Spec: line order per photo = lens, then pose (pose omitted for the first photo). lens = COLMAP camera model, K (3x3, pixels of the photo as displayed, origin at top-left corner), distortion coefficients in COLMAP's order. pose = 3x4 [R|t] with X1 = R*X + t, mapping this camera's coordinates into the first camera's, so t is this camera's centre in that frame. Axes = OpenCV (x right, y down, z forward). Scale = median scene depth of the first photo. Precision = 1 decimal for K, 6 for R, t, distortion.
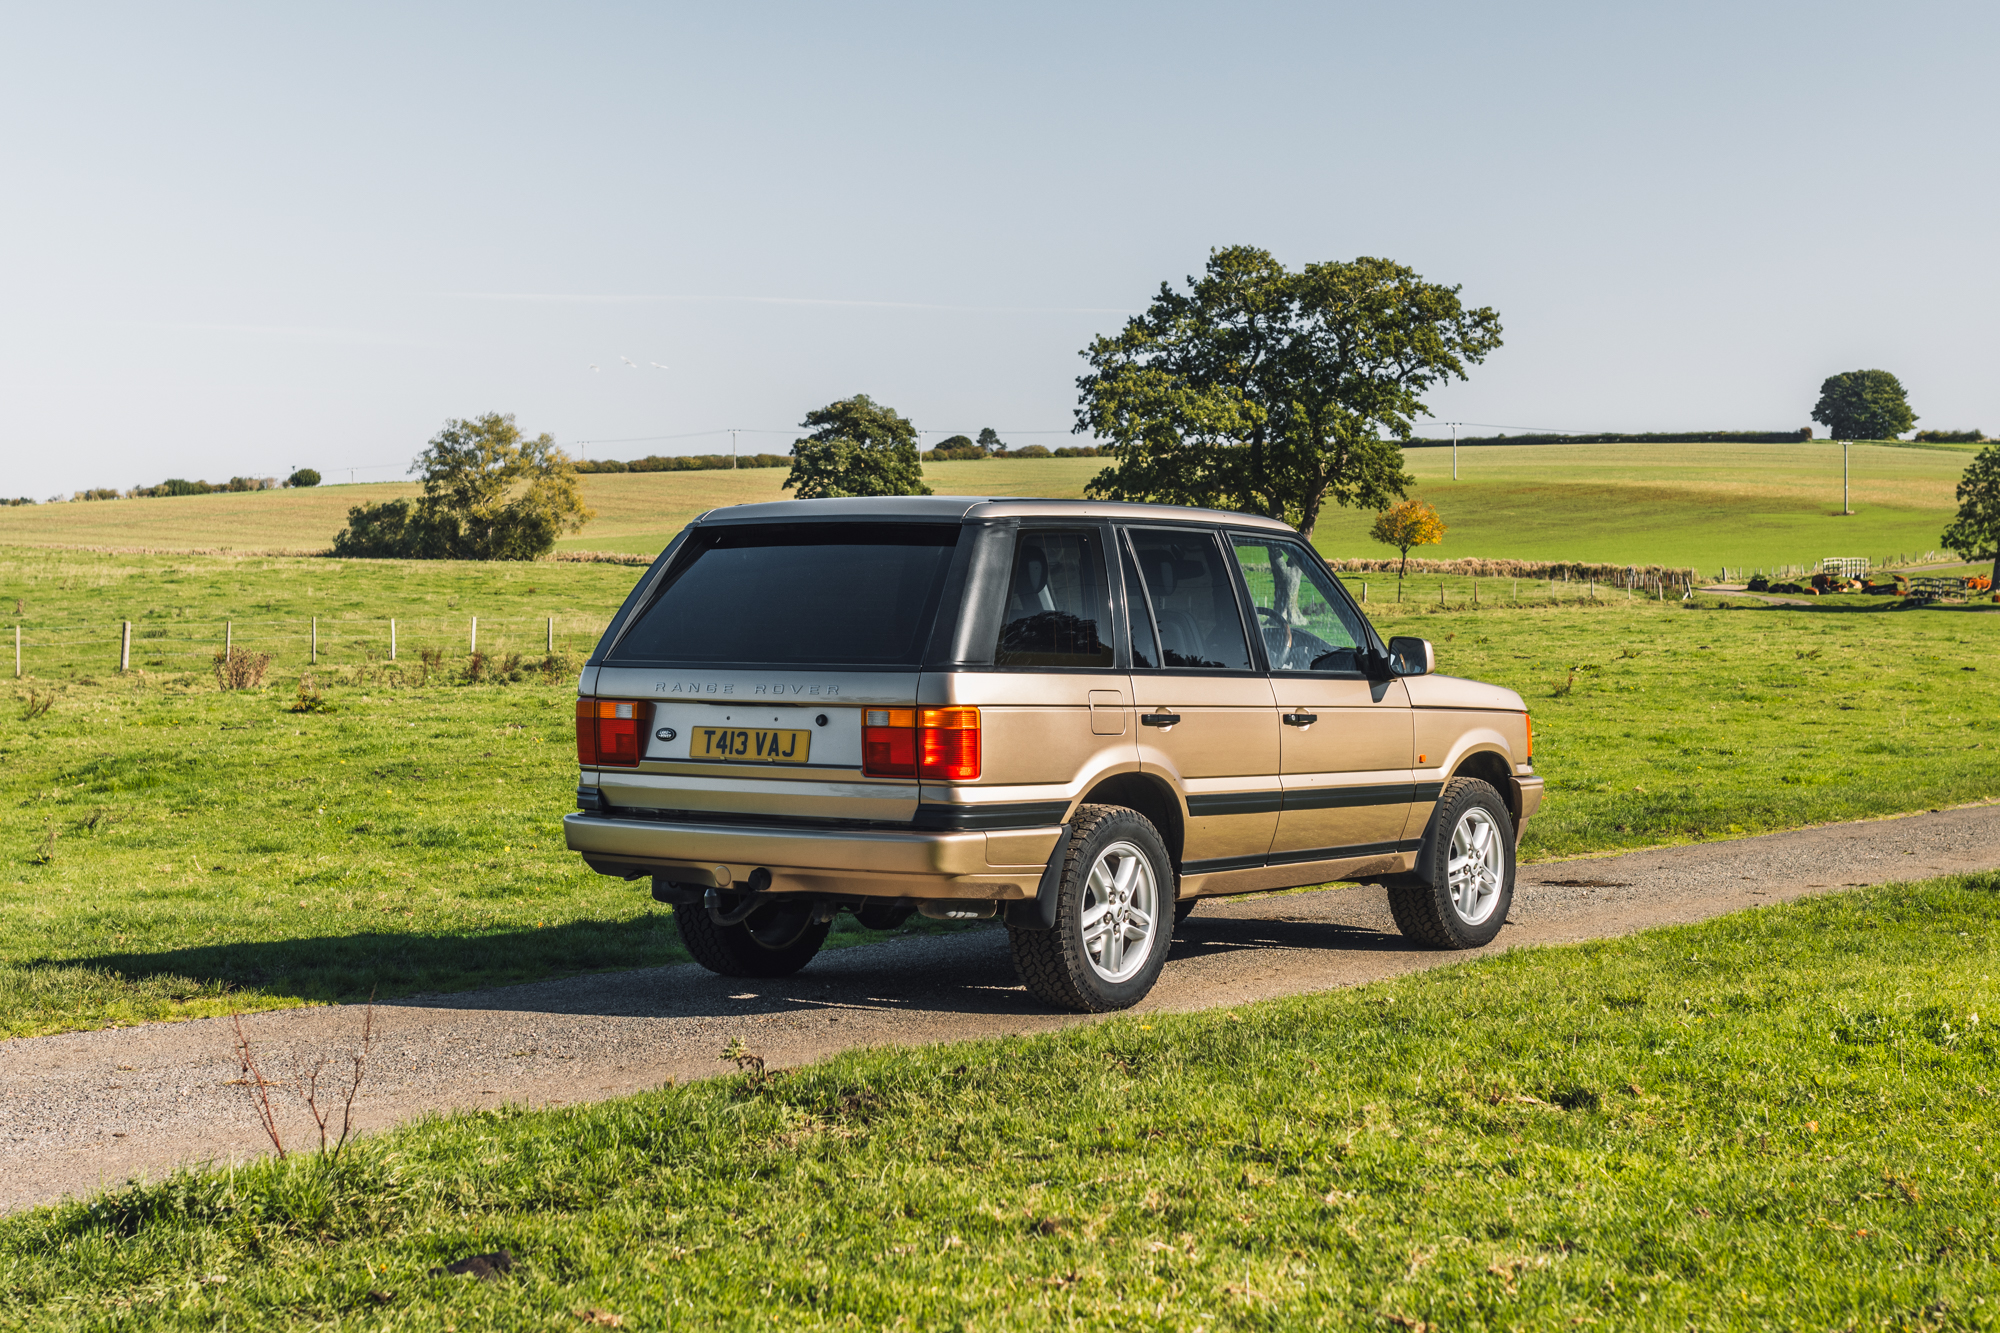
lens RADIAL K [[3121.4, 0, 1000.0], [0, 3121.4, 666.5], [0, 0, 1]] dist [0.008274, -0.039854]
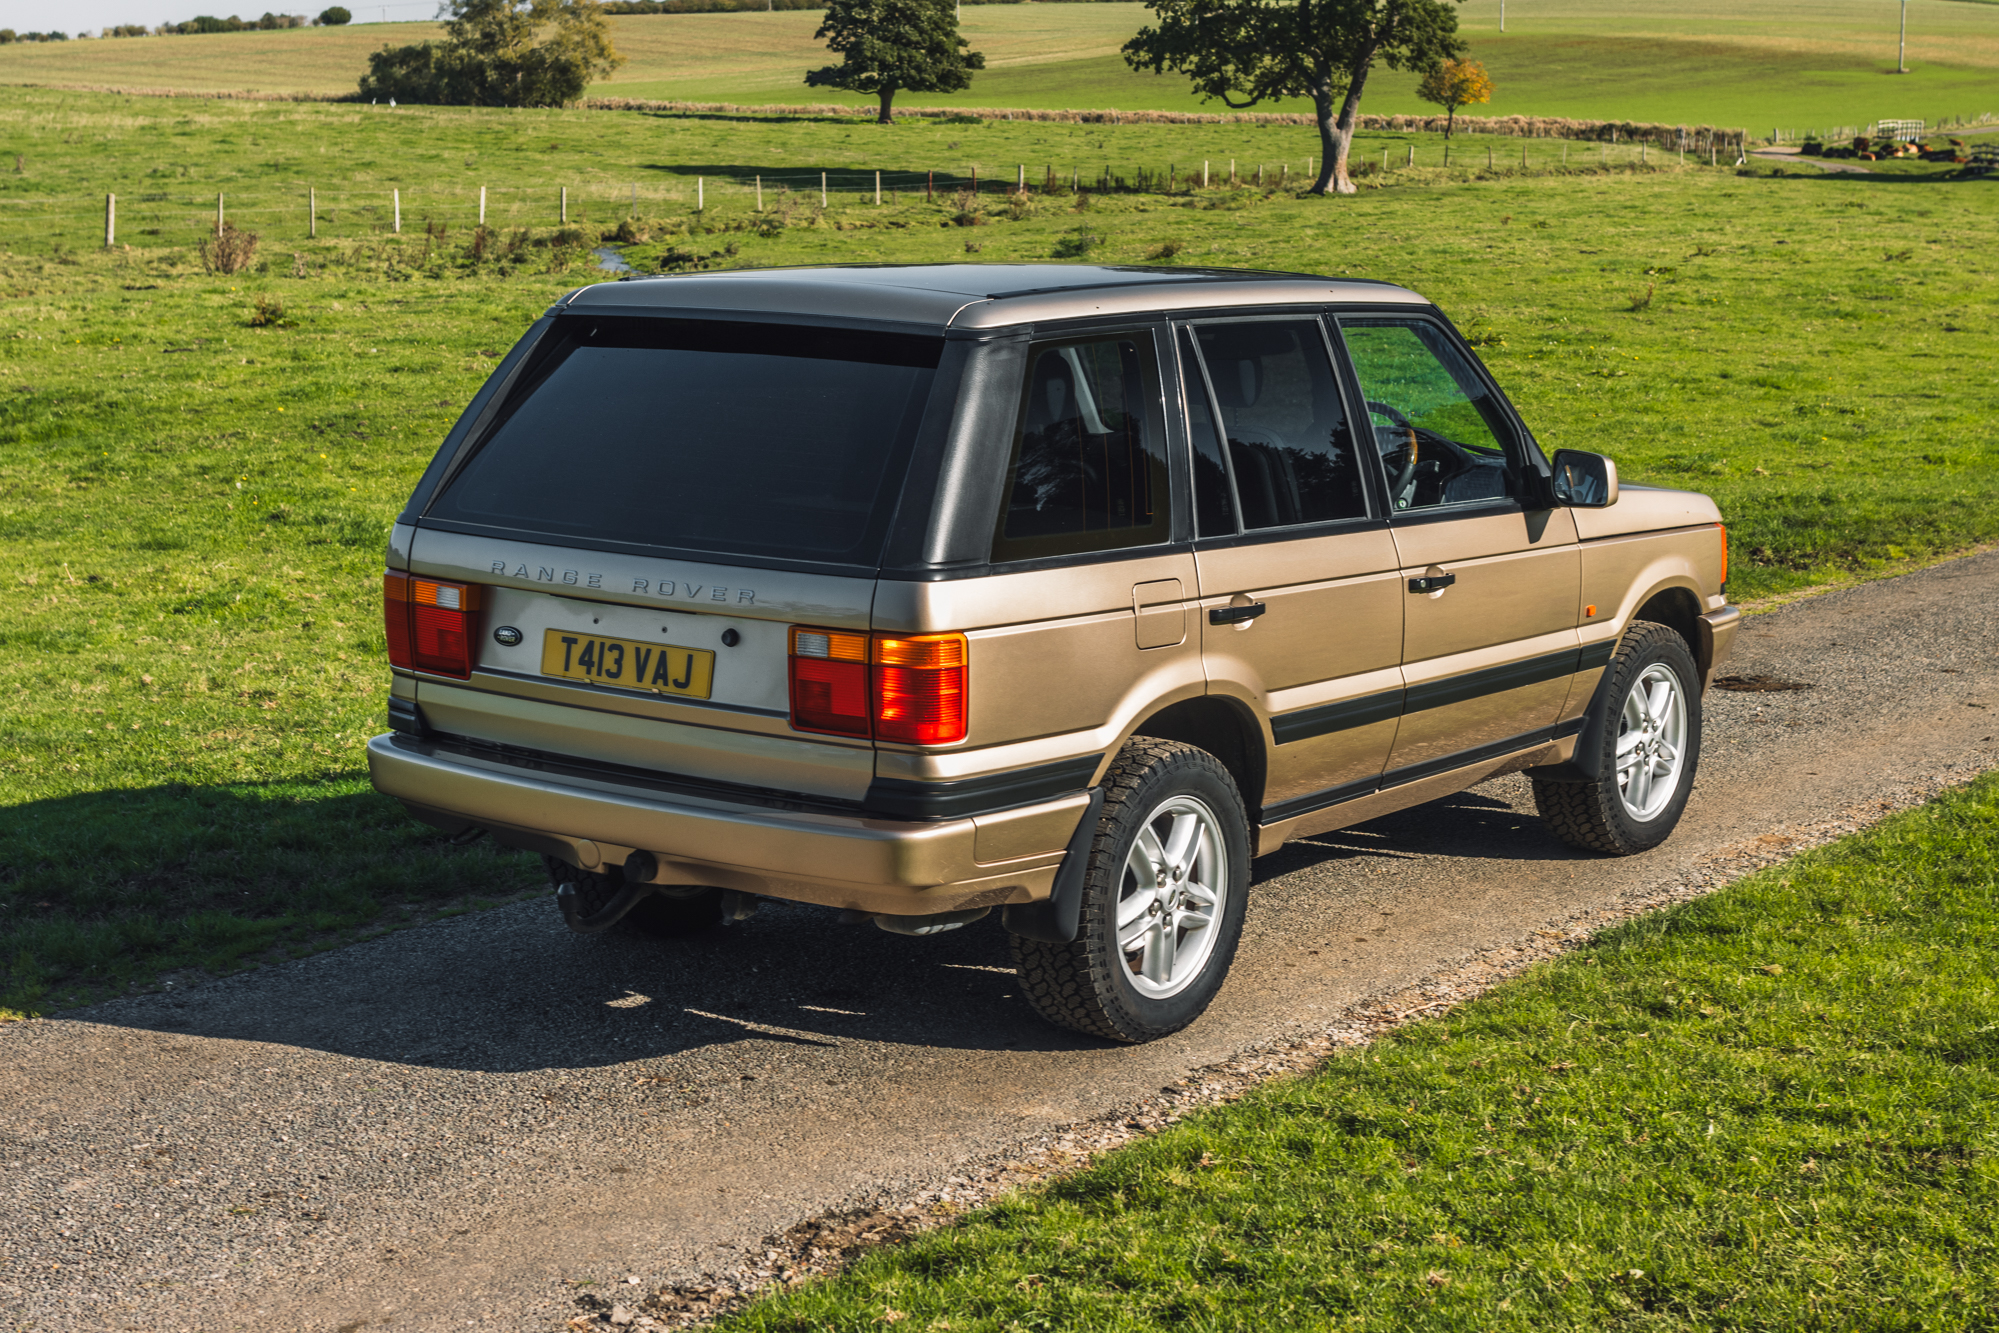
lens RADIAL K [[3119.8, 0, 999.5], [0, 3119.8, 666.5], [0, 0, 1]] dist [0.008274, -0.039854]
pose [[0.999873, 0.012527, -0.009802, 0.003138], [-0.011010, 0.989827, 0.141846, -0.033411], [0.011479, -0.141720, 0.989840, 0.159321]]
